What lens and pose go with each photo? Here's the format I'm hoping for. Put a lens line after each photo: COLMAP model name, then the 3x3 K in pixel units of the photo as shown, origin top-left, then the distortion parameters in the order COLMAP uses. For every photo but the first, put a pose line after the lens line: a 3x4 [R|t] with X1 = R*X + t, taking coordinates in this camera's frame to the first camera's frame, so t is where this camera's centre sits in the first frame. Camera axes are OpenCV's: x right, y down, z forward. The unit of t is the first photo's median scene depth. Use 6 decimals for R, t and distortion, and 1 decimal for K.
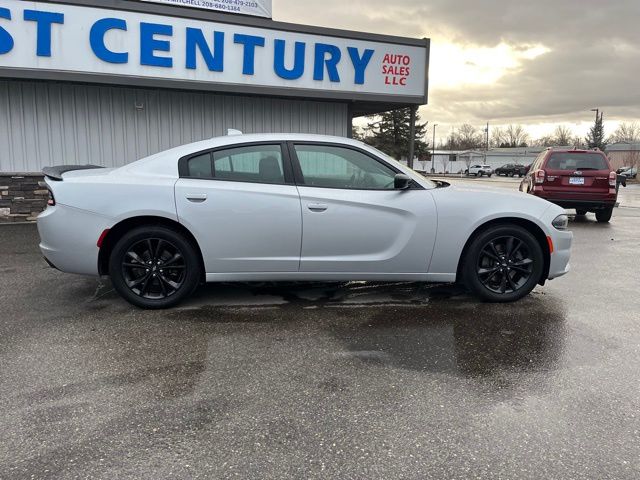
lens RADIAL K [[479.3, 0, 324.5], [0, 479.3, 232.1], [0, 0, 1]] dist [0.058579, -0.086069]
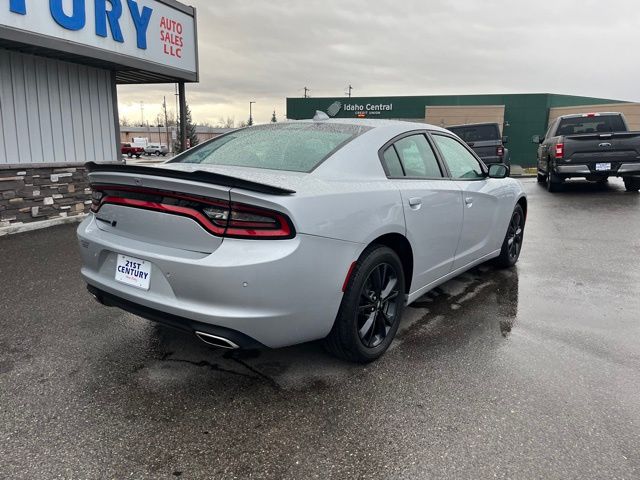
lens RADIAL K [[480.4, 0, 320.0], [0, 480.4, 240.0], [0, 0, 1]] dist [0.072436, -0.091063]
pose [[0.663600, -0.143738, 0.734149, -0.448256], [0.102001, 0.989587, 0.101551, -0.050200], [-0.741101, 0.007495, 0.671351, 0.275012]]
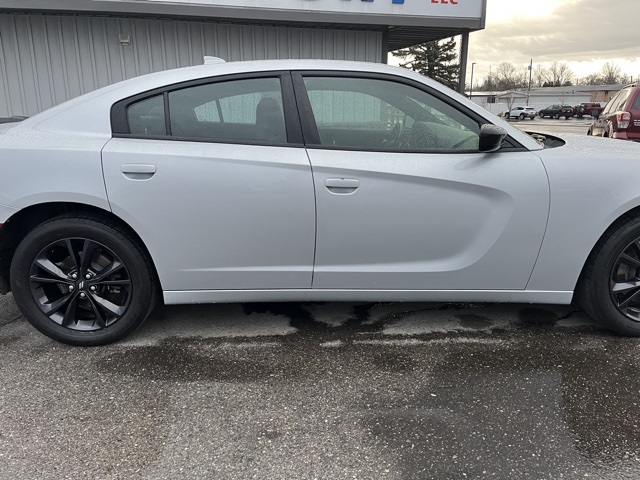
lens RADIAL K [[482.2, 0, 314.8], [0, 482.2, 233.4], [0, 0, 1]] dist [0.063858, -0.083478]
pose [[0.996986, 0.002239, -0.077550, -0.000828], [0.006259, 0.994005, 0.109157, -0.027720], [0.077330, -0.109313, 0.990995, 0.193680]]
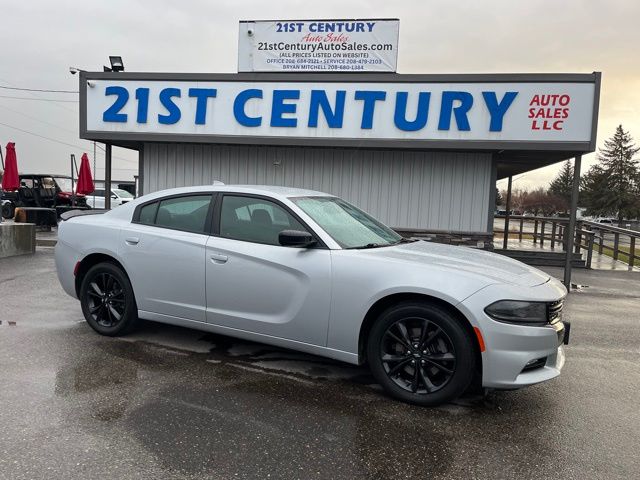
lens RADIAL K [[482.2, 0, 314.8], [0, 482.2, 233.4], [0, 0, 1]] dist [0.063858, -0.083478]
pose [[0.846598, 0.058234, -0.529038, 0.324695], [-0.113531, 0.990878, -0.072609, -0.025568], [0.519983, 0.121533, 0.845486, 0.122336]]
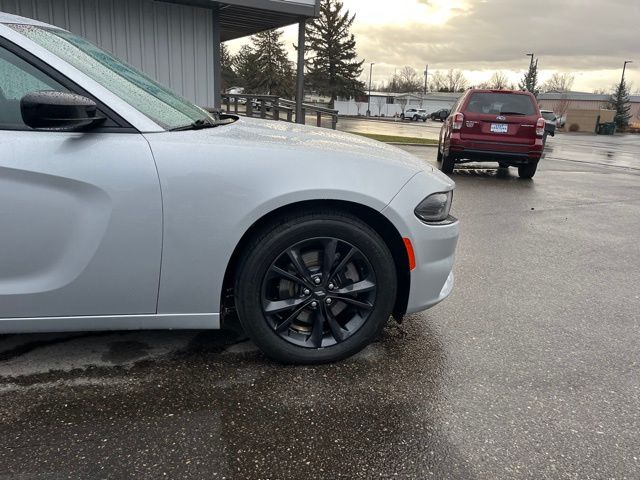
lens RADIAL K [[481.1, 0, 325.4], [0, 481.1, 233.1], [0, 0, 1]] dist [0.062589, -0.079869]
pose [[0.991694, 0.006867, 0.128436, 0.161342], [-0.022414, 0.992521, 0.119999, -0.027467], [-0.126651, -0.121881, 0.984431, 0.265862]]
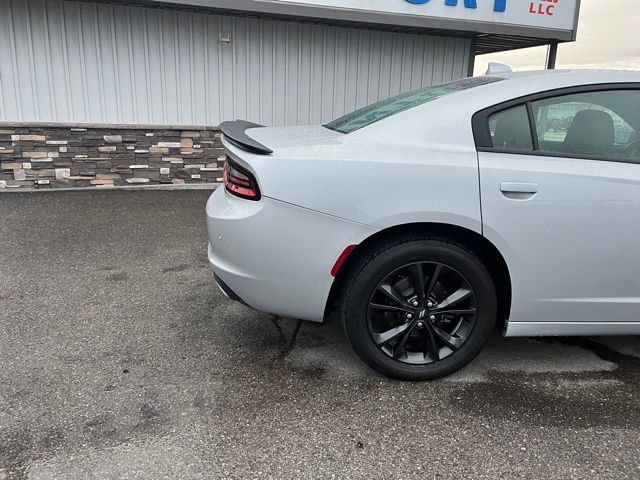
lens RADIAL K [[482.2, 0, 314.8], [0, 482.2, 233.4], [0, 0, 1]] dist [0.063858, -0.083478]
pose [[0.999082, 0.024577, -0.035101, -0.220925], [-0.020873, 0.994541, 0.102235, -0.034766], [0.037422, -0.101408, 0.994141, 0.212201]]
